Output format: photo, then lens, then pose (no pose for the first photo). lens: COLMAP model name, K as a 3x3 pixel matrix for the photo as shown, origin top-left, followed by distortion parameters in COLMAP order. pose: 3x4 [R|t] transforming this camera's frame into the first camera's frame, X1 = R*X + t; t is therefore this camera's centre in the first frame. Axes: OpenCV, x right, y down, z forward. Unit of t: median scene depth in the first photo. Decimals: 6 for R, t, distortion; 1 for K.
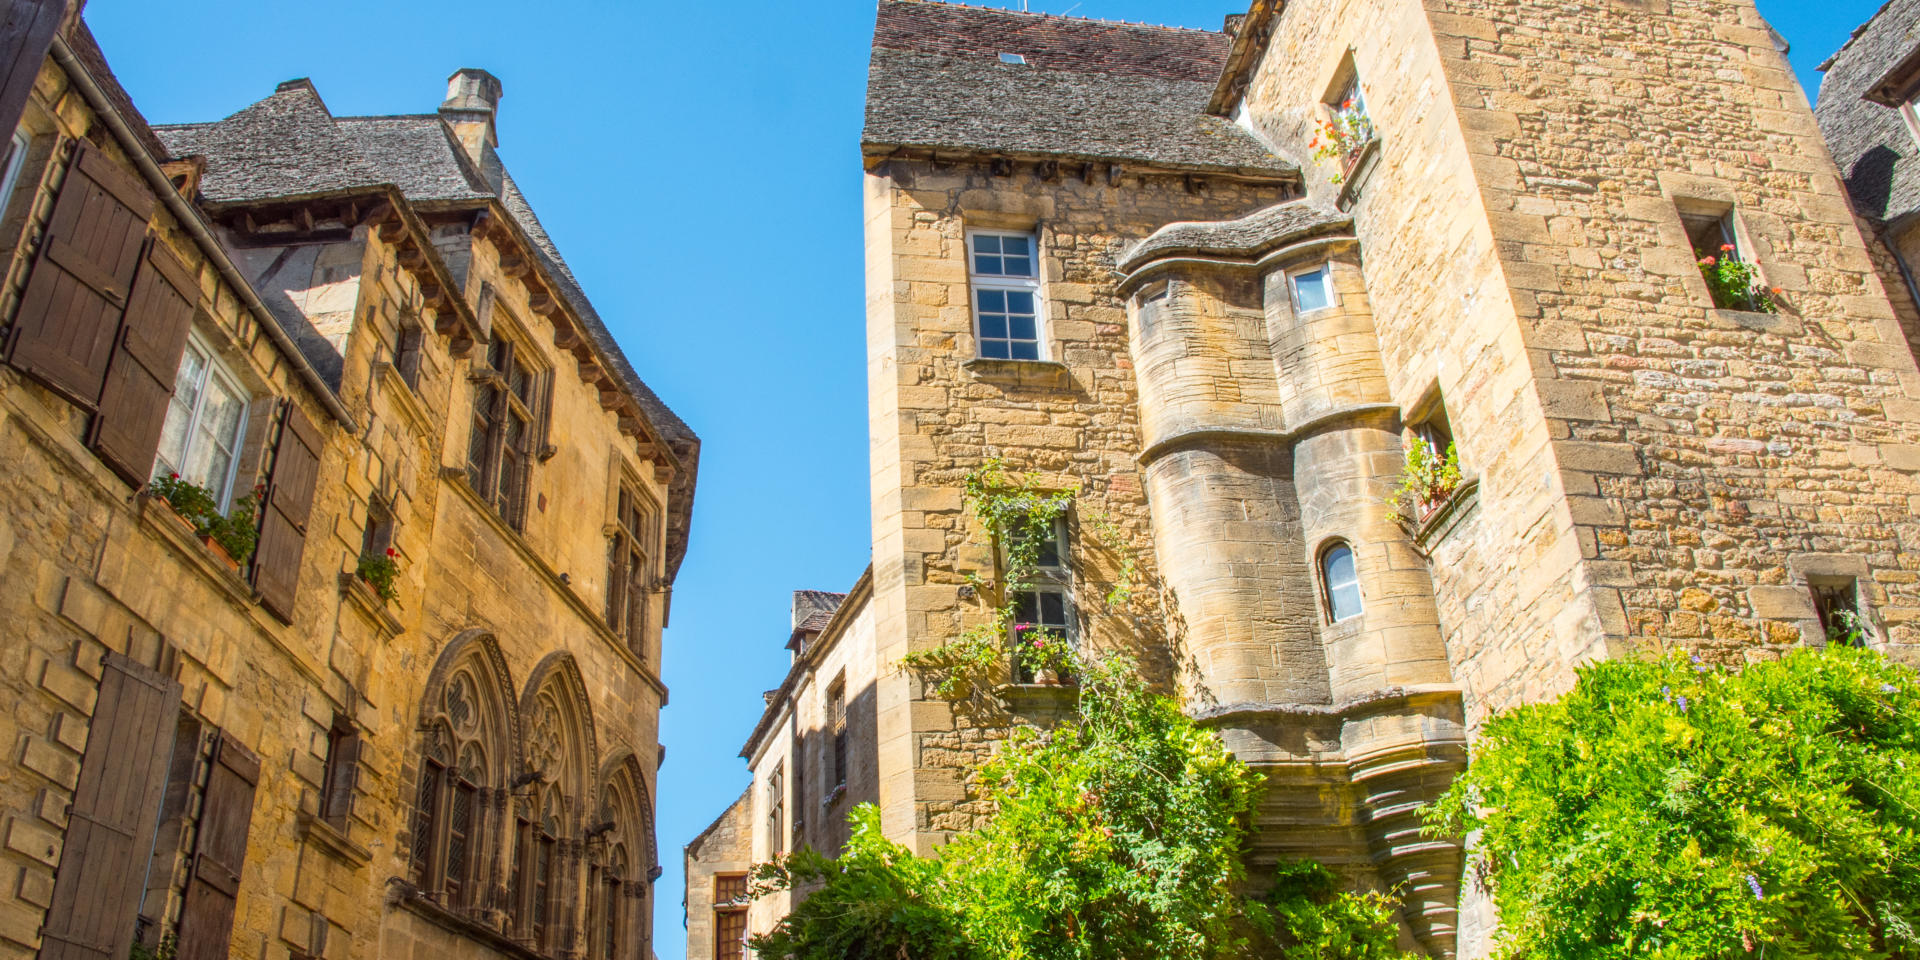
lens RADIAL K [[1496.8, 0, 960.0], [0, 1496.8, 480.0], [0, 0, 1]] dist [-0.144767, 0.112510]
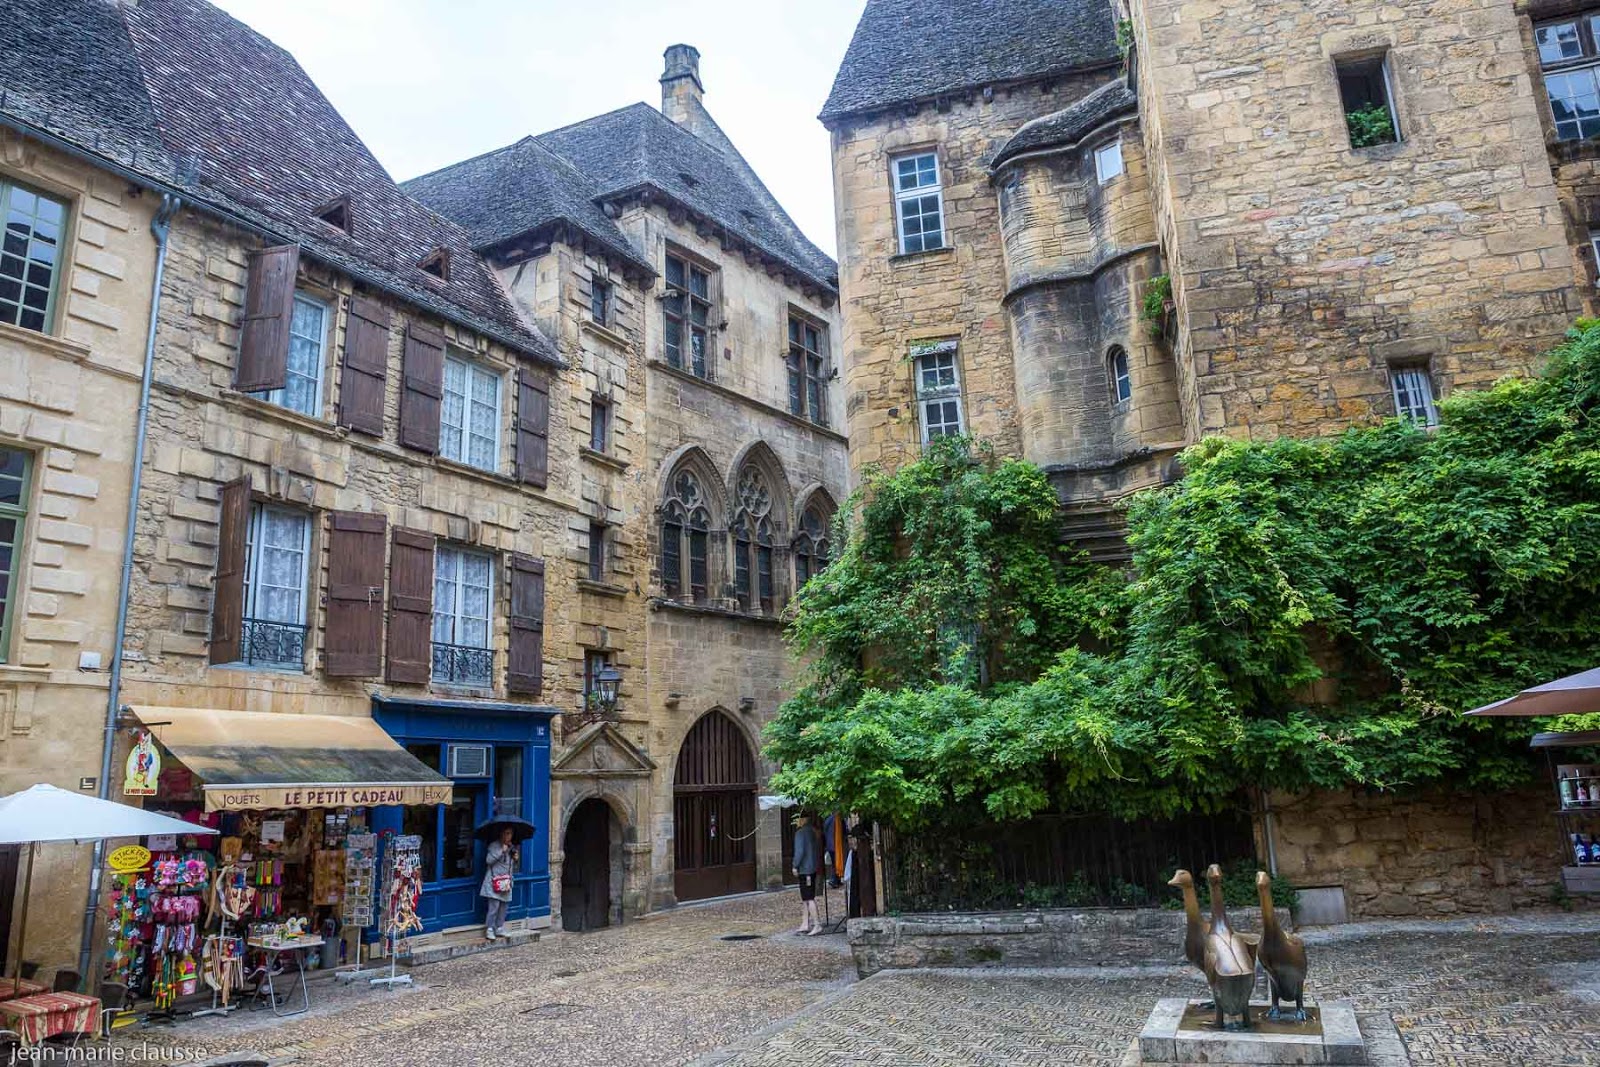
lens RADIAL K [[1080.3, 0, 837.3], [0, 1080.3, 527.5], [0, 0, 1]] dist [-0.107379, 0.095267]
pose [[0.912201, -0.088952, -0.399972, 0.407183], [0.208022, 0.941532, 0.265036, -0.132368], [0.353011, -0.324969, 0.877370, -0.111161]]
